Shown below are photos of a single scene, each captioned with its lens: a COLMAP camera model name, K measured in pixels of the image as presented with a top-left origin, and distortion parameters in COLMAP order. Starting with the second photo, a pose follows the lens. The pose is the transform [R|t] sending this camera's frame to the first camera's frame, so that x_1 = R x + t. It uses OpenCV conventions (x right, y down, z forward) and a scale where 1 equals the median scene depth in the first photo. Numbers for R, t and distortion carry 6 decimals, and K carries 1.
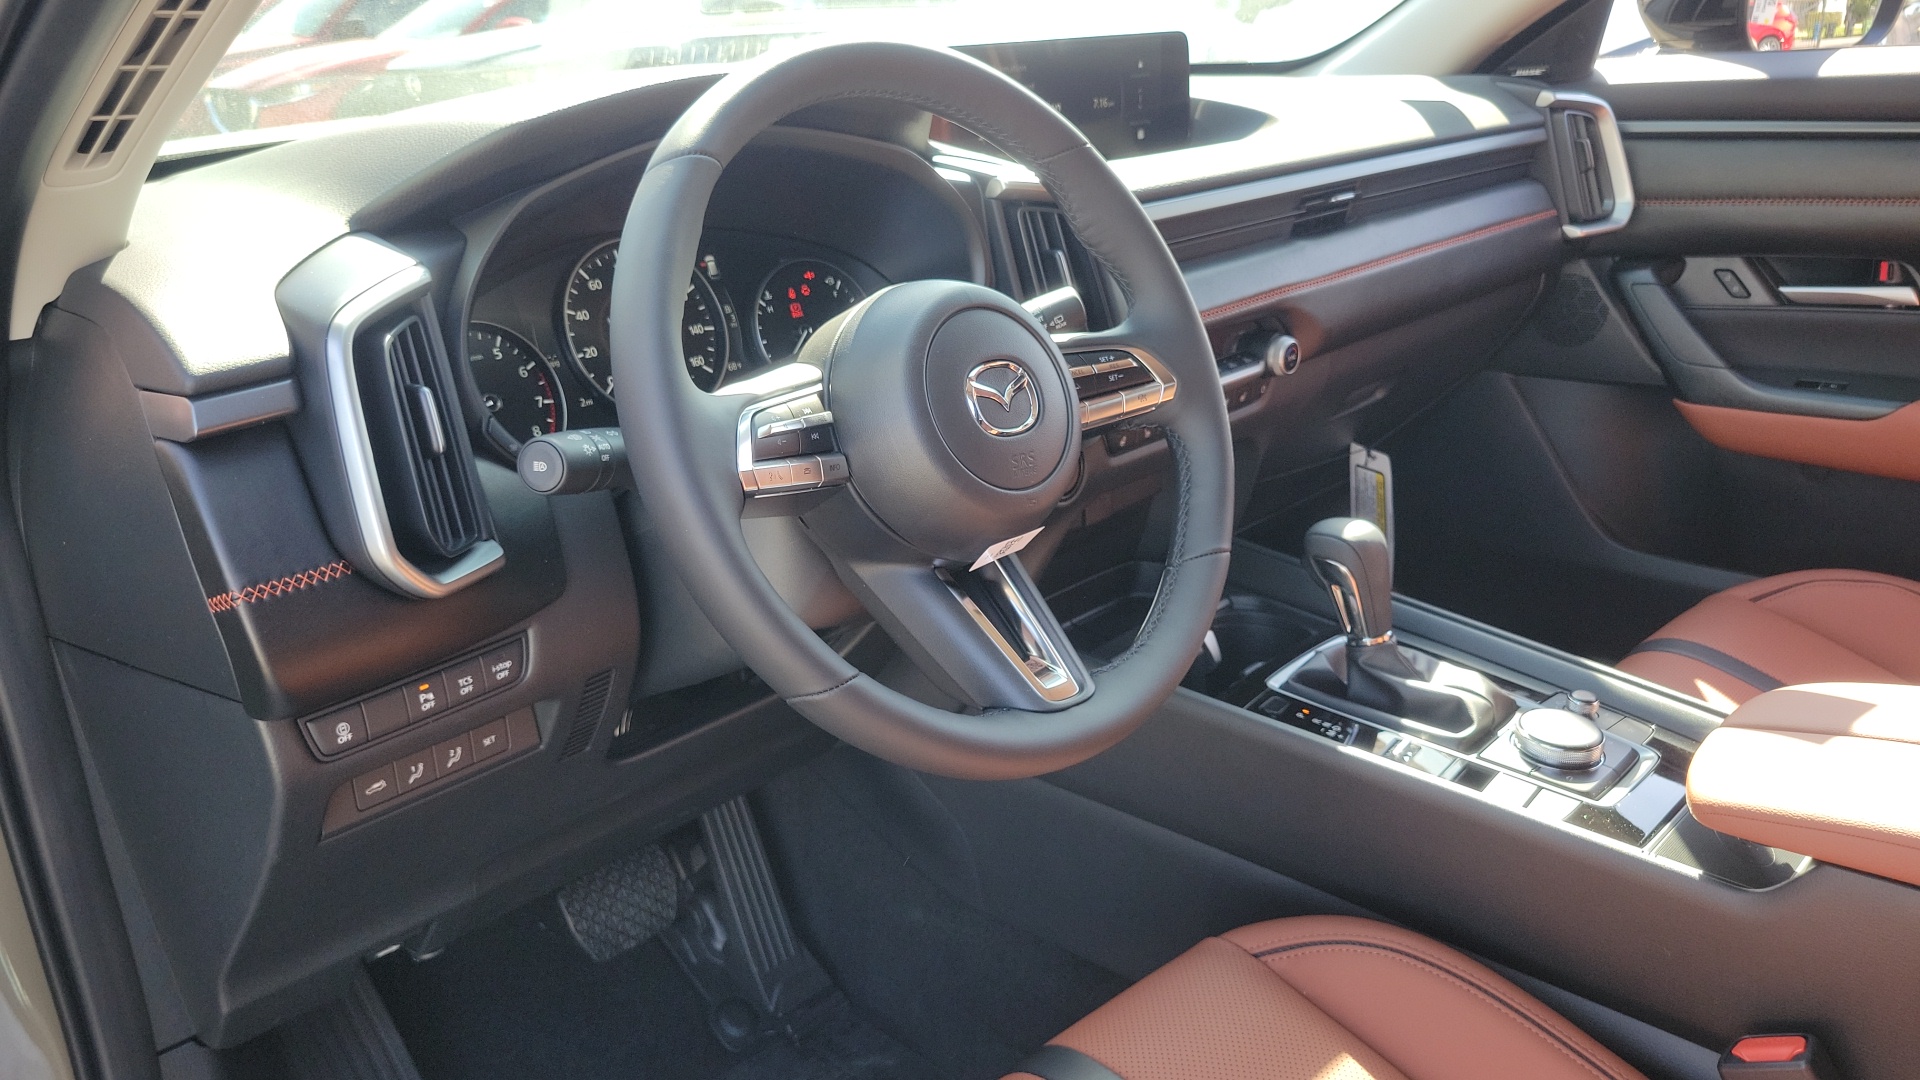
lens RADIAL K [[1478.0, 0, 974.5], [0, 1478.0, 527.1], [0, 0, 1]] dist [0.032392, -0.022455]
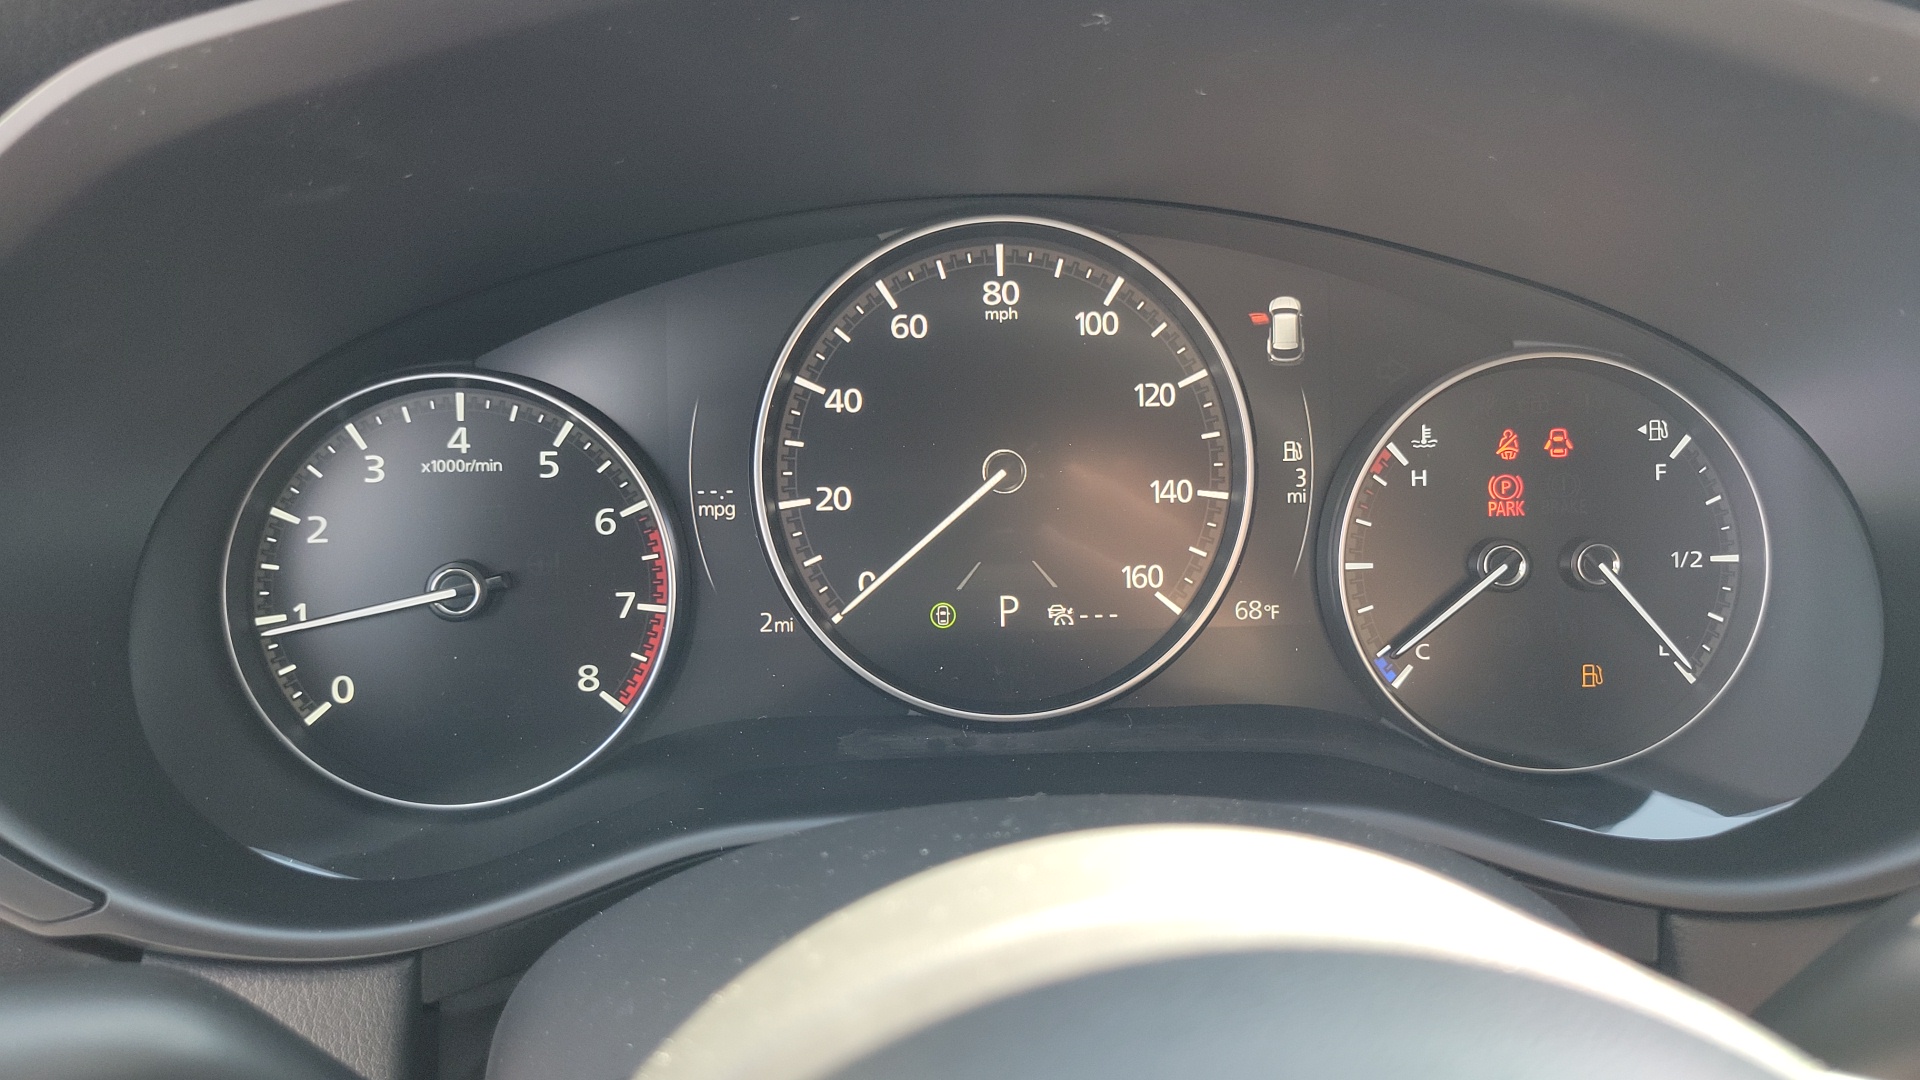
lens RADIAL K [[1478.0, 0, 966.1], [0, 1478.0, 530.6], [0, 0, 1]] dist [0.032392, -0.022455]
pose [[0.713580, 0.307431, -0.629515, 0.009638], [-0.252455, 0.951042, 0.178284, -0.172746], [0.653506, 0.031704, 0.756257, 0.674847]]
